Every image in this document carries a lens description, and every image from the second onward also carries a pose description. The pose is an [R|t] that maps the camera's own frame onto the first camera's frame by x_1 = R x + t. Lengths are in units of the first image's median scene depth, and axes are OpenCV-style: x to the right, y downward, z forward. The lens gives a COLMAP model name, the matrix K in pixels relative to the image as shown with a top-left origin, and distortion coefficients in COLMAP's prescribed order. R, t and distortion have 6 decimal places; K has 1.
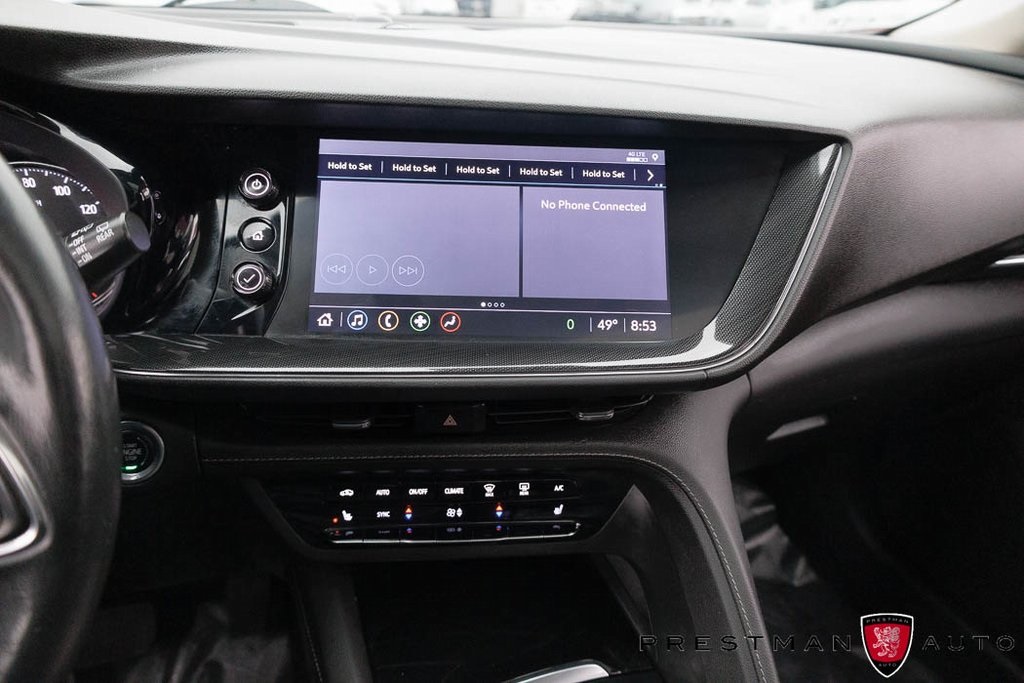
lens RADIAL K [[672.3, 0, 509.3], [0, 672.3, 340.9], [0, 0, 1]] dist [0.018618, -0.002945]
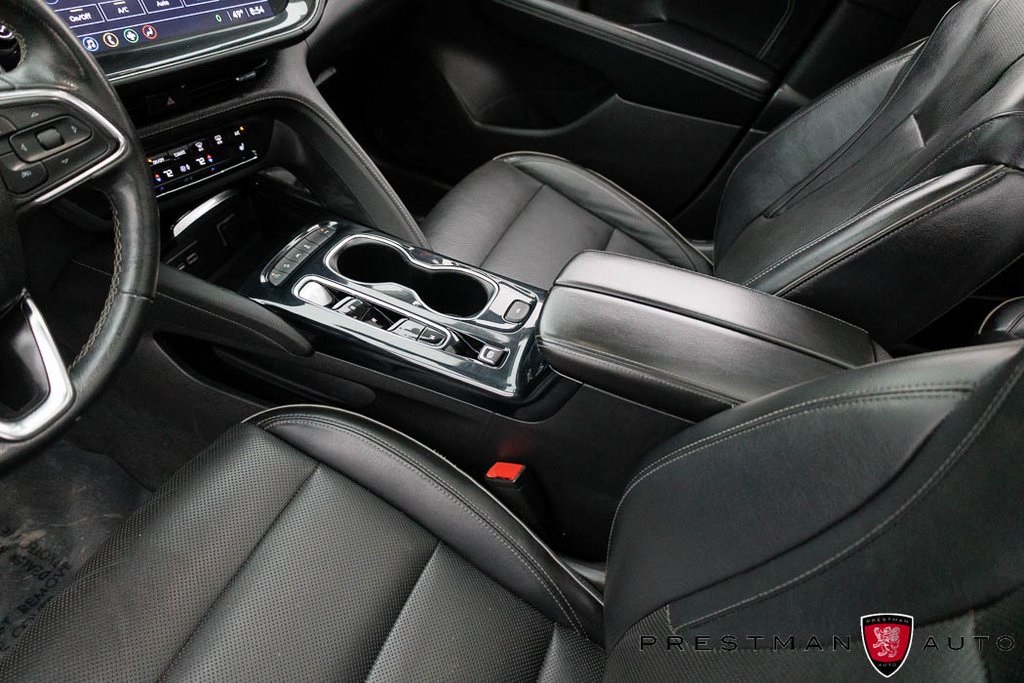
lens RADIAL K [[672.3, 0, 511.6], [0, 672.3, 338.7], [0, 0, 1]] dist [0.018618, -0.002945]
pose [[0.662828, -0.485550, 0.570000, -0.768549], [0.232893, 0.857176, 0.459358, 0.054411], [-0.711632, -0.171726, 0.681241, -0.797564]]
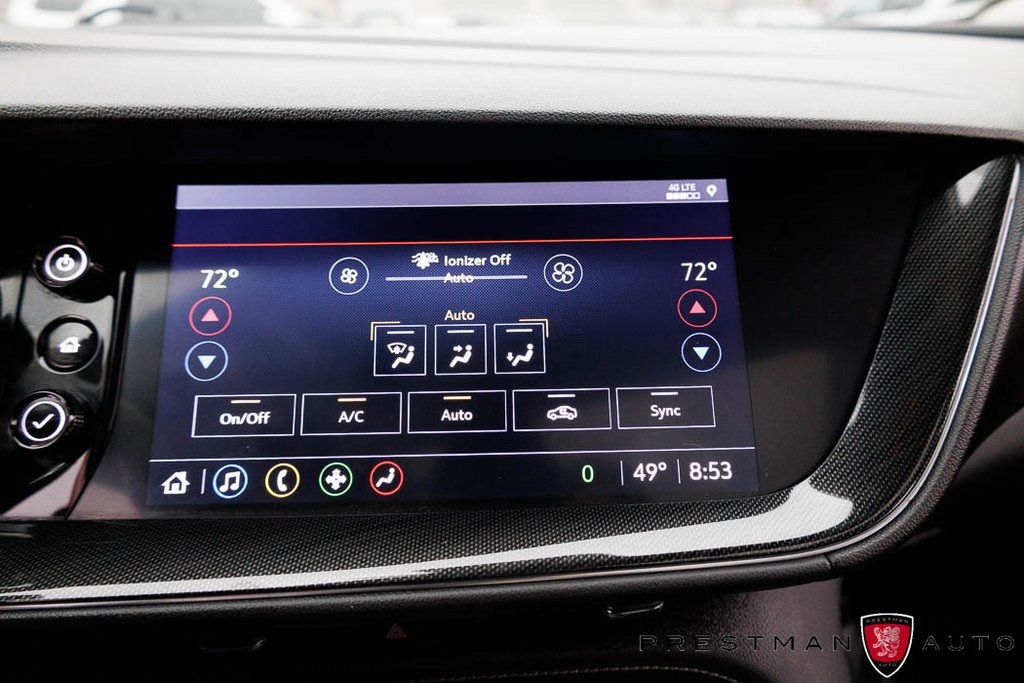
lens RADIAL K [[678.9, 0, 510.2], [0, 678.9, 339.6], [0, 0, 1]] dist [-0.000191, 0.009799]
pose [[0.998890, -0.037767, -0.028154, 0.043572], [0.036266, 0.997986, -0.052050, -0.113694], [0.030063, 0.050971, 0.998248, 0.388888]]
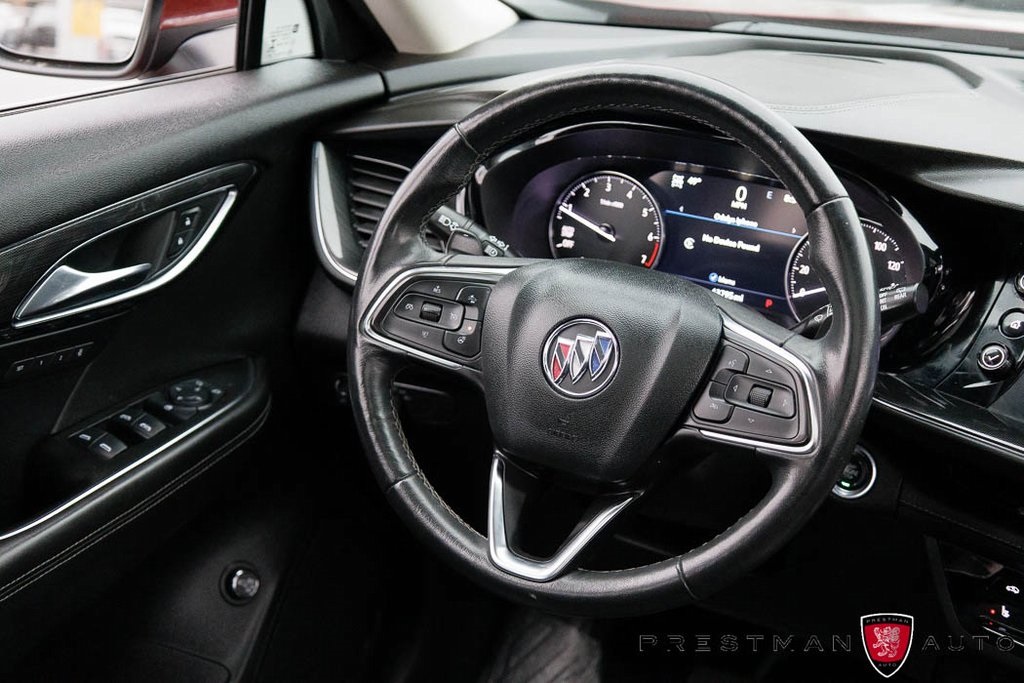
lens RADIAL K [[1481.8, 0, 512.3], [0, 1481.8, 339.2], [0, 0, 1]] dist [-0.002404, 0.000000]
pose [[0.685133, 0.263781, -0.678979, 0.716255], [-0.355871, 0.934527, 0.003964, 0.151080], [0.635569, 0.238913, 0.734147, -1.301423]]
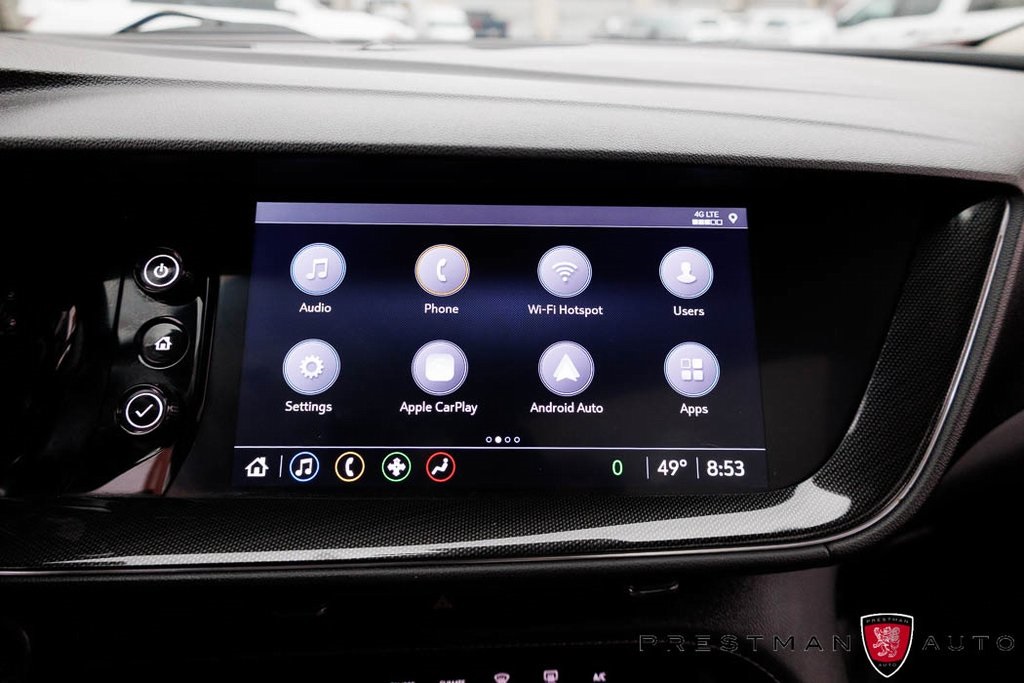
lens RADIAL K [[672.0, 0, 507.2], [0, 672.0, 343.6], [0, 0, 1]] dist [0.011778, 0.001389]
pose [[0.999530, -0.011208, -0.028543, 0.000616], [0.010345, 0.999490, -0.030212, -0.129864], [0.028867, 0.029903, 0.999136, 0.313180]]
